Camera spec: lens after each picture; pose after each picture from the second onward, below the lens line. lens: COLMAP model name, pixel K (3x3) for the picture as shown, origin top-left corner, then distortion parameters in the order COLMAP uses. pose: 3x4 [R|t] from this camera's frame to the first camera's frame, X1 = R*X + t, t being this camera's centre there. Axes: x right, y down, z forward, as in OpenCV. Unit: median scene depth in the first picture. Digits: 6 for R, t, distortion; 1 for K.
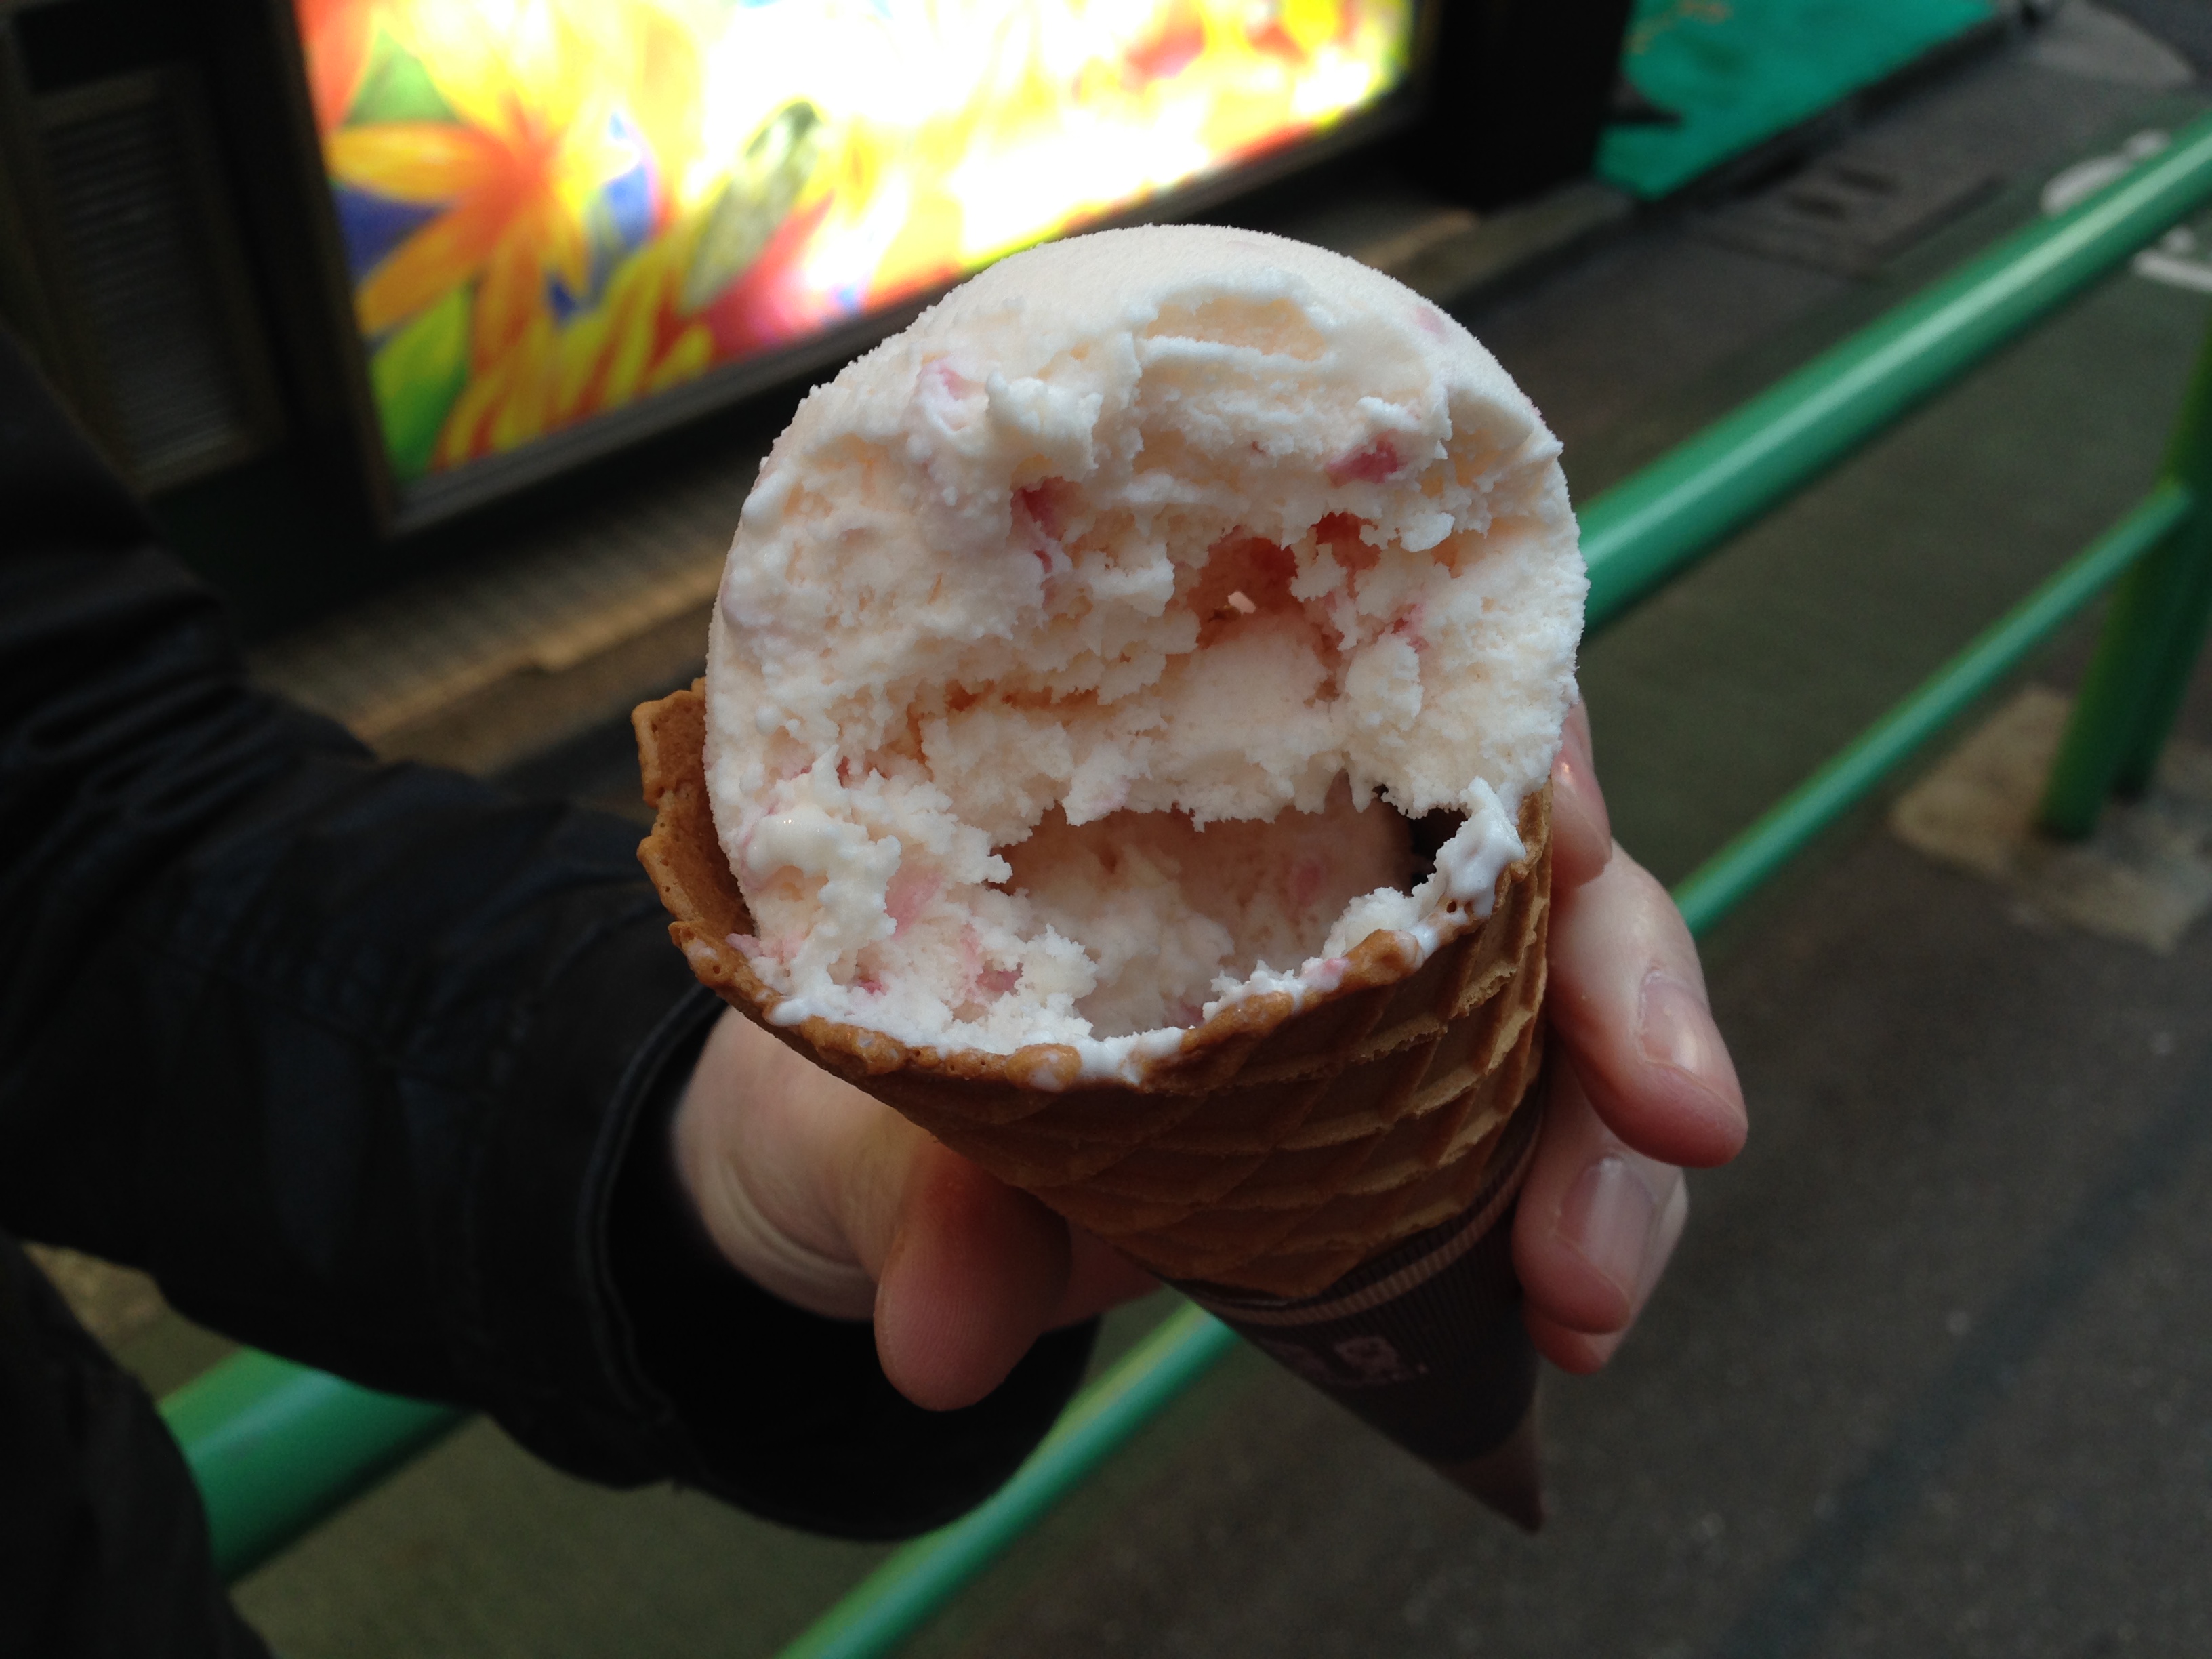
lens RADIAL K [[2136.3, 0, 1100.0], [0, 2136.3, 824.6], [0, 0, 1]] dist [0.069028, 0.000000]
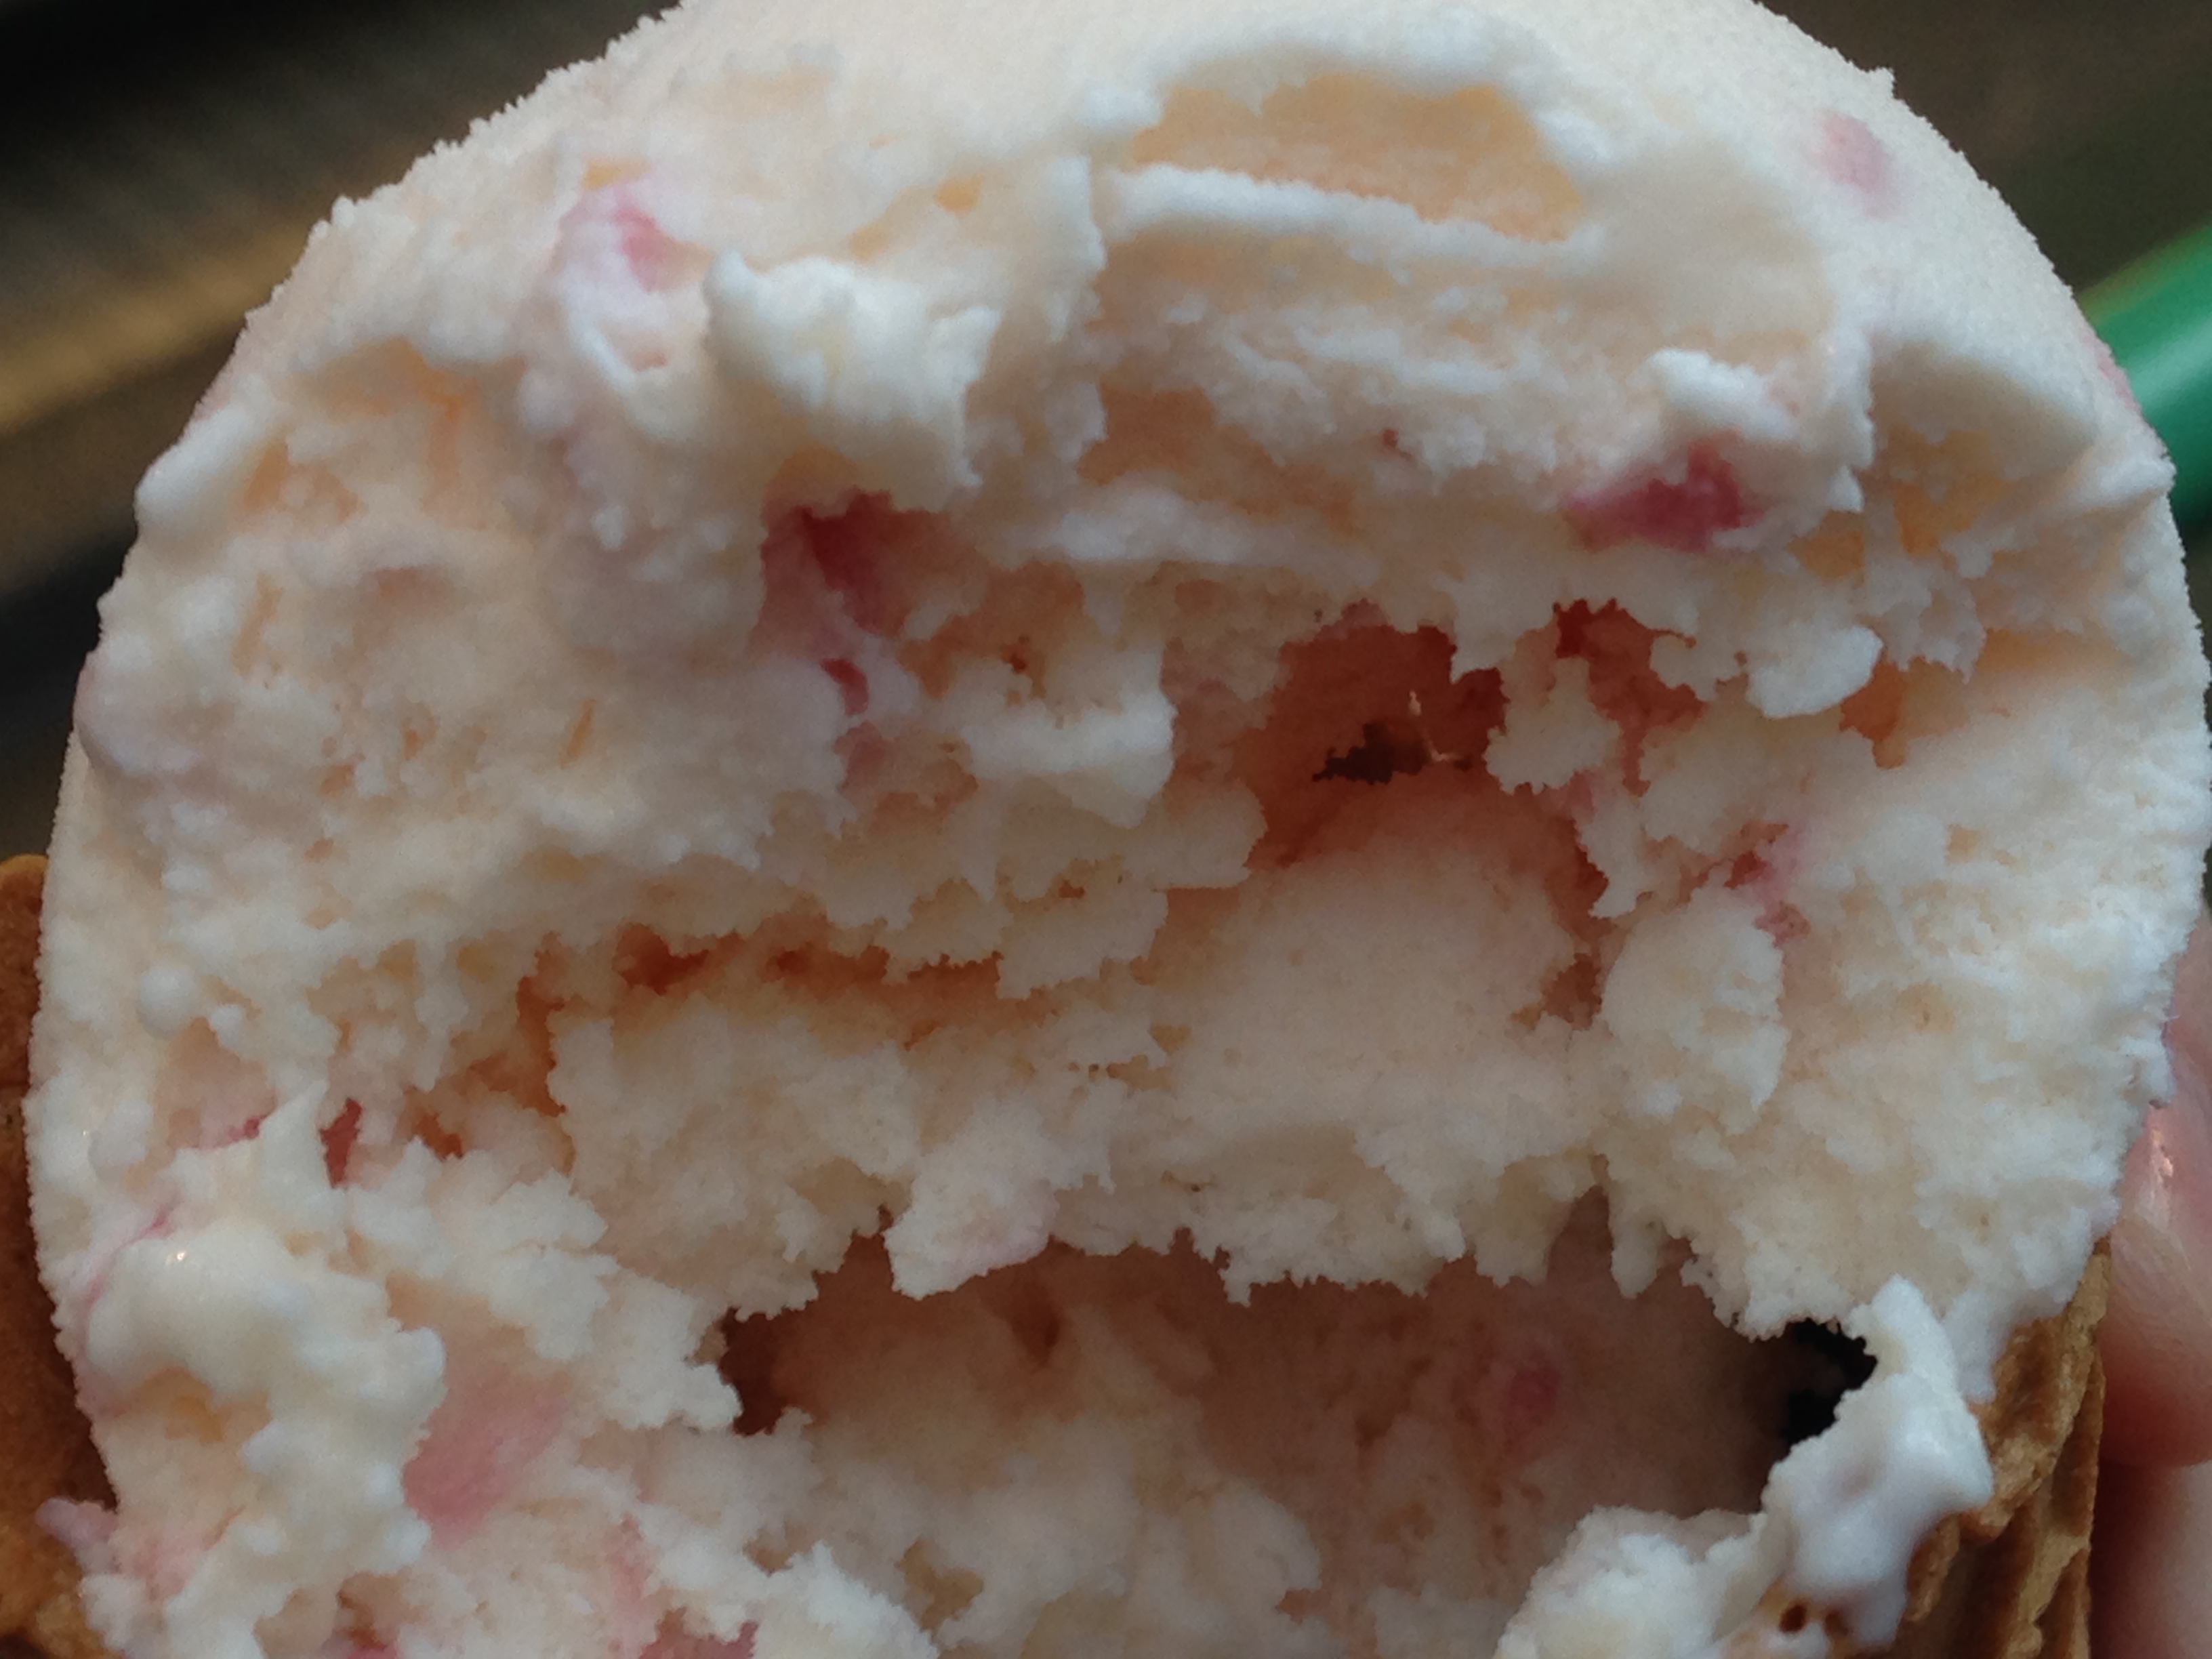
lens RADIAL K [[4777.9, 0, 1108.8], [0, 4777.9, 831.9], [0, 0, 1]] dist [0.060321, 0.000000]
pose [[0.995582, 0.077262, -0.053364, 0.070761], [-0.077080, 0.997010, 0.005457, -0.100148], [0.053626, -0.001320, 0.998560, 0.093043]]
